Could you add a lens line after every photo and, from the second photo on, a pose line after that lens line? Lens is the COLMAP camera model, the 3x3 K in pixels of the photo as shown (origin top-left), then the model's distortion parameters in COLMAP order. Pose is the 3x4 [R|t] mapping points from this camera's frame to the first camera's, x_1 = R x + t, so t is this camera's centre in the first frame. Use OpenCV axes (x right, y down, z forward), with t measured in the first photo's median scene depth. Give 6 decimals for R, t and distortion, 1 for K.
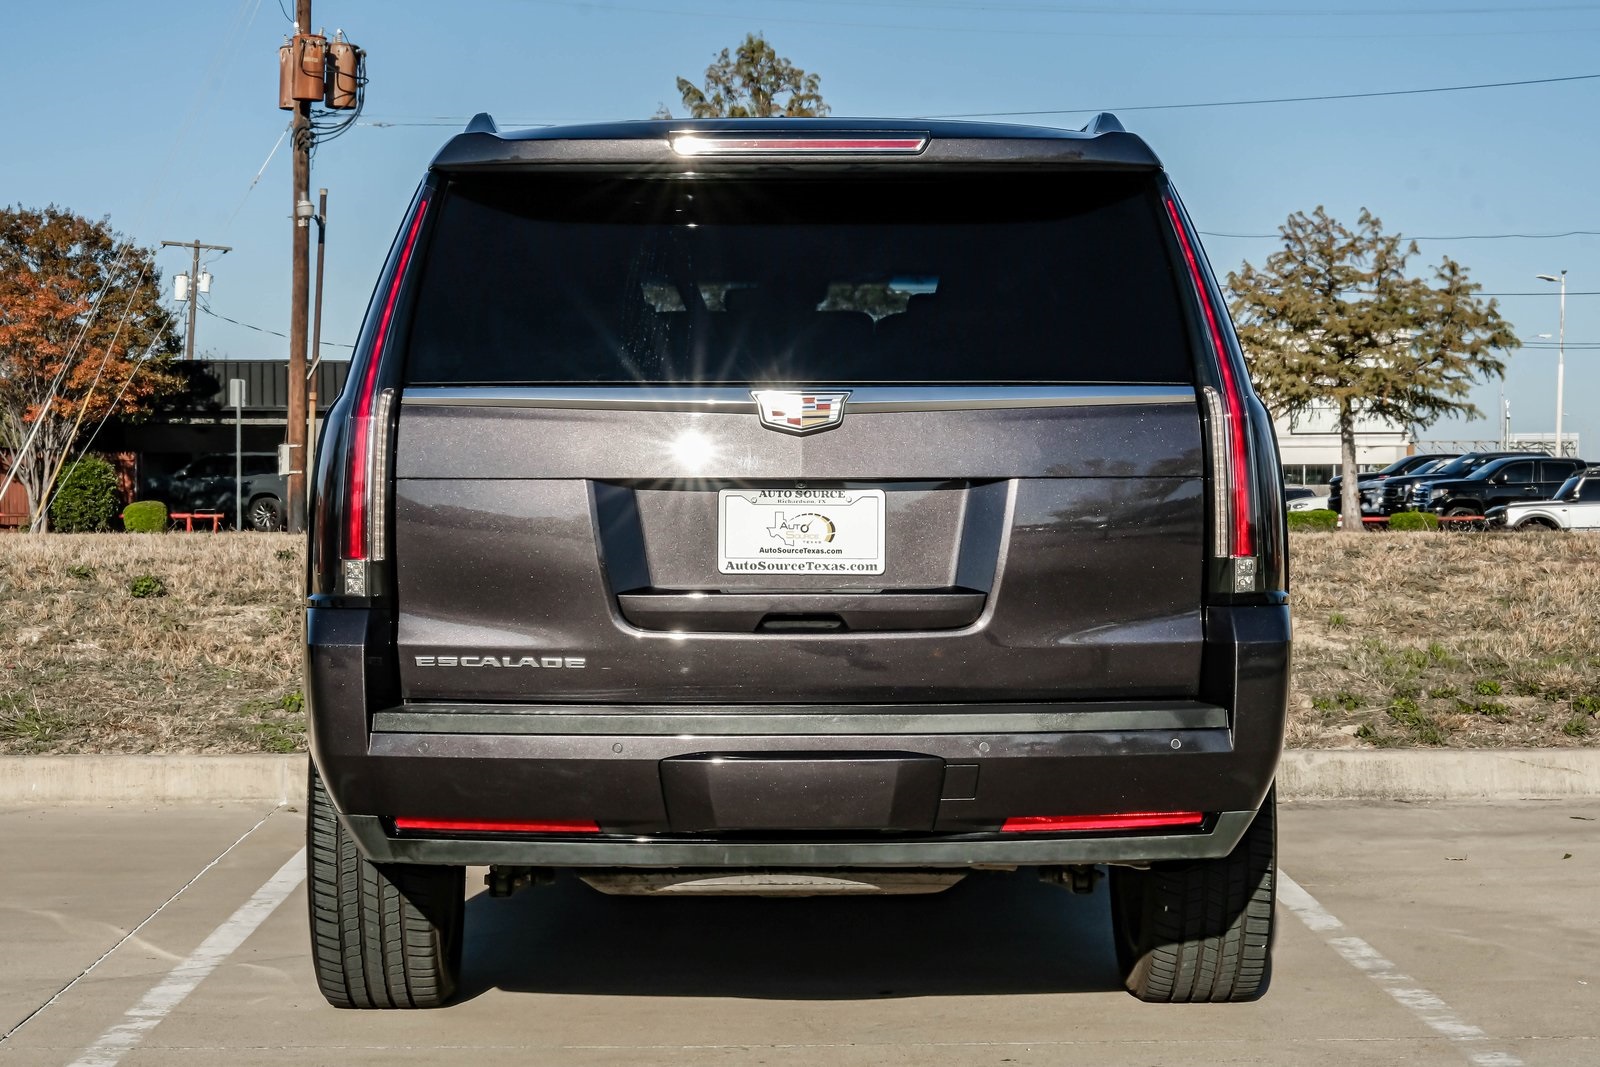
lens RADIAL K [[3448.7, 0, 805.3], [0, 3448.7, 609.0], [0, 0, 1]] dist [-0.046984, 0.000000]
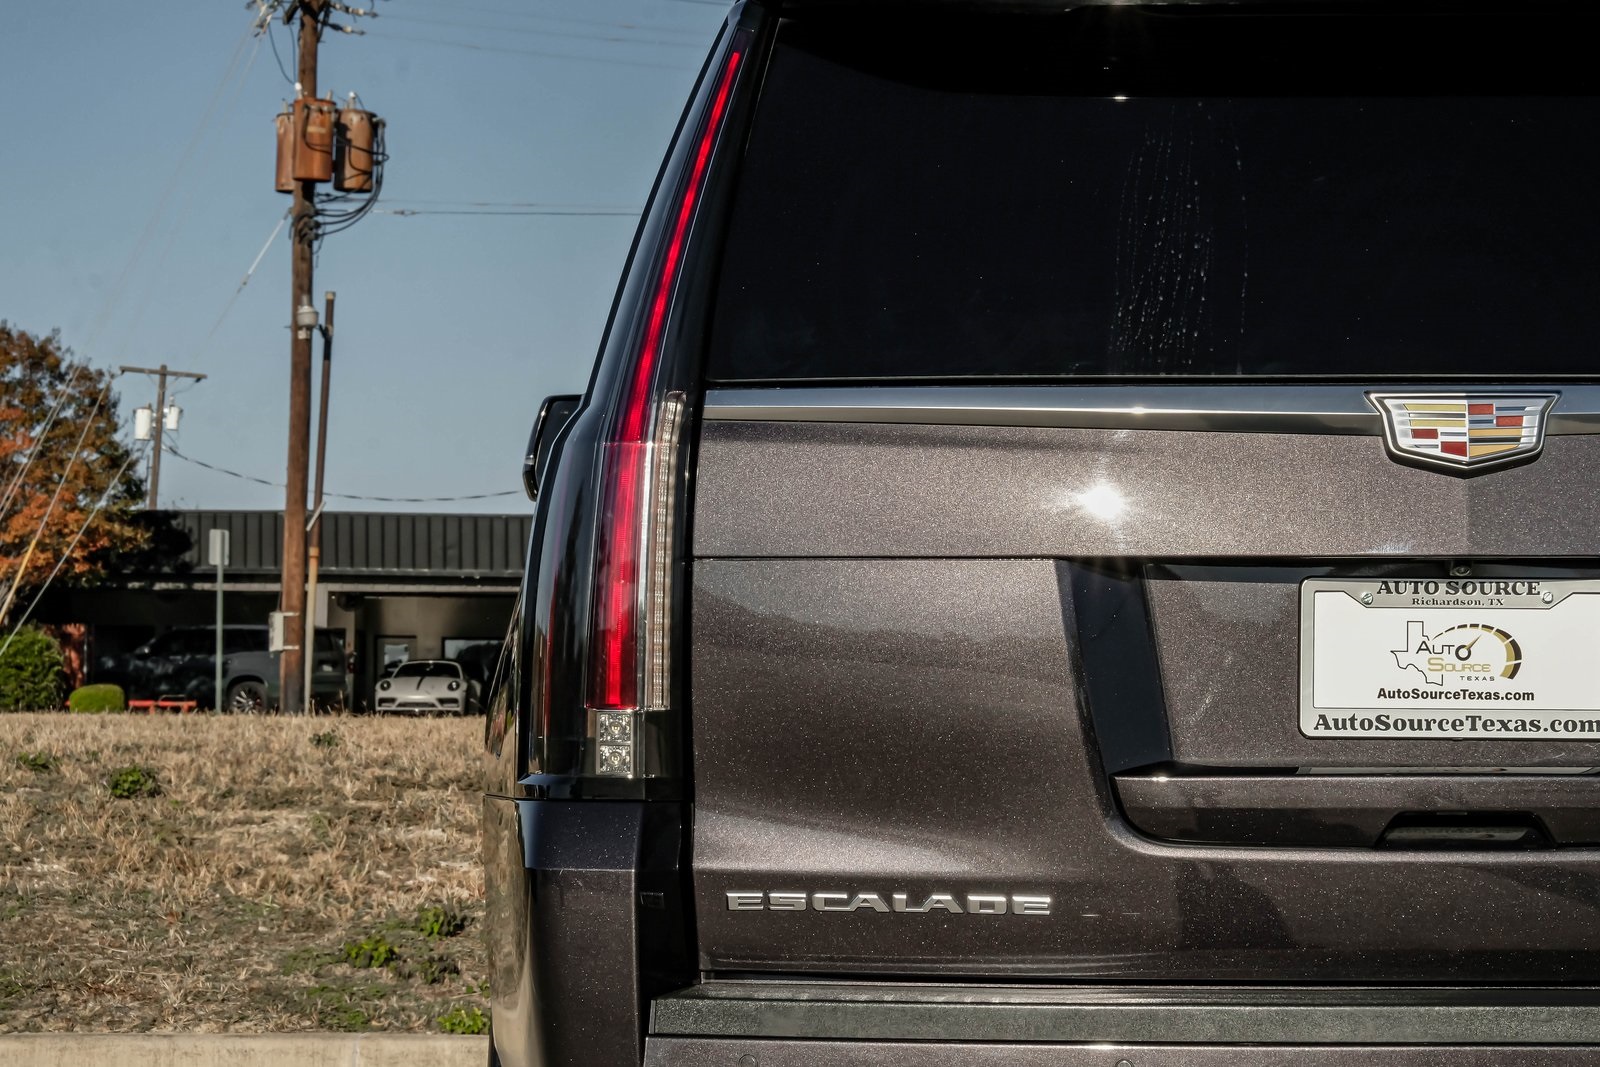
lens RADIAL K [[4128.9, 0, 802.4], [0, 4128.9, 540.5], [0, 0, 1]] dist [0.062291, 0.000000]
pose [[0.999827, 0.002301, -0.018441, -0.083210], [-0.003559, 0.997645, -0.068494, 0.003115], [0.018240, 0.068548, 0.997481, 0.334246]]
